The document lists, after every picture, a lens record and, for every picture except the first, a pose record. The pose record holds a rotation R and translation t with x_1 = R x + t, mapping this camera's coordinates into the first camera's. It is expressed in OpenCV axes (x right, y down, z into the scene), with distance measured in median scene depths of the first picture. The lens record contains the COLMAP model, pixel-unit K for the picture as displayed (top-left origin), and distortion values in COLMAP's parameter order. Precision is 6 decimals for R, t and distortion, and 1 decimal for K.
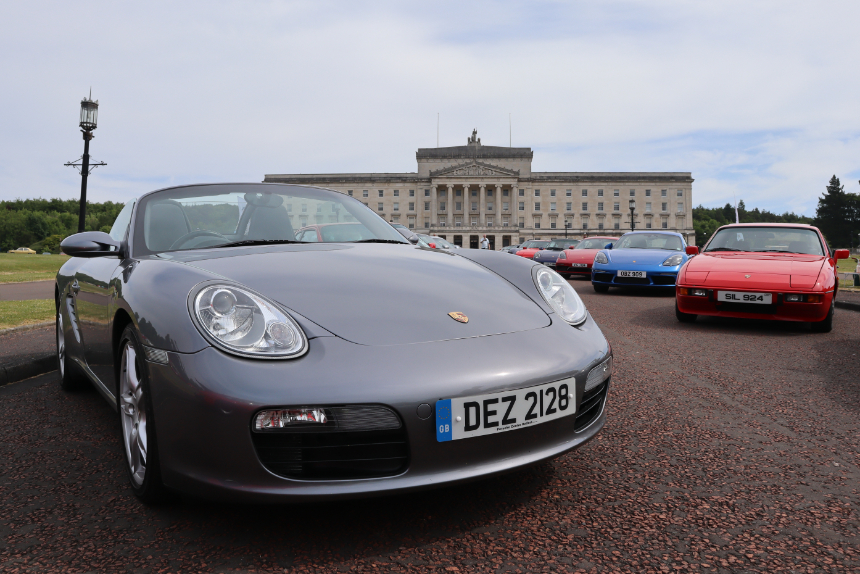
lens RADIAL K [[703.5, 0, 432.7], [0, 703.5, 281.3], [0, 0, 1]] dist [-0.072314, 0.016331]
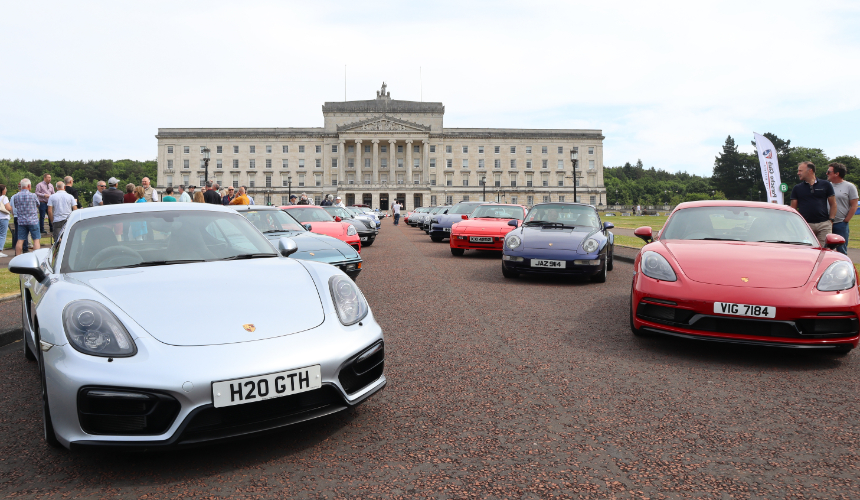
lens RADIAL K [[658.5, 0, 425.8], [0, 658.5, 239.2], [0, 0, 1]] dist [-0.120930, 0.097991]
pose [[0.992373, -0.009507, 0.122907, 0.004519], [0.009027, 0.999949, 0.004465, -0.006141], [-0.122943, -0.003322, 0.992408, 0.103099]]
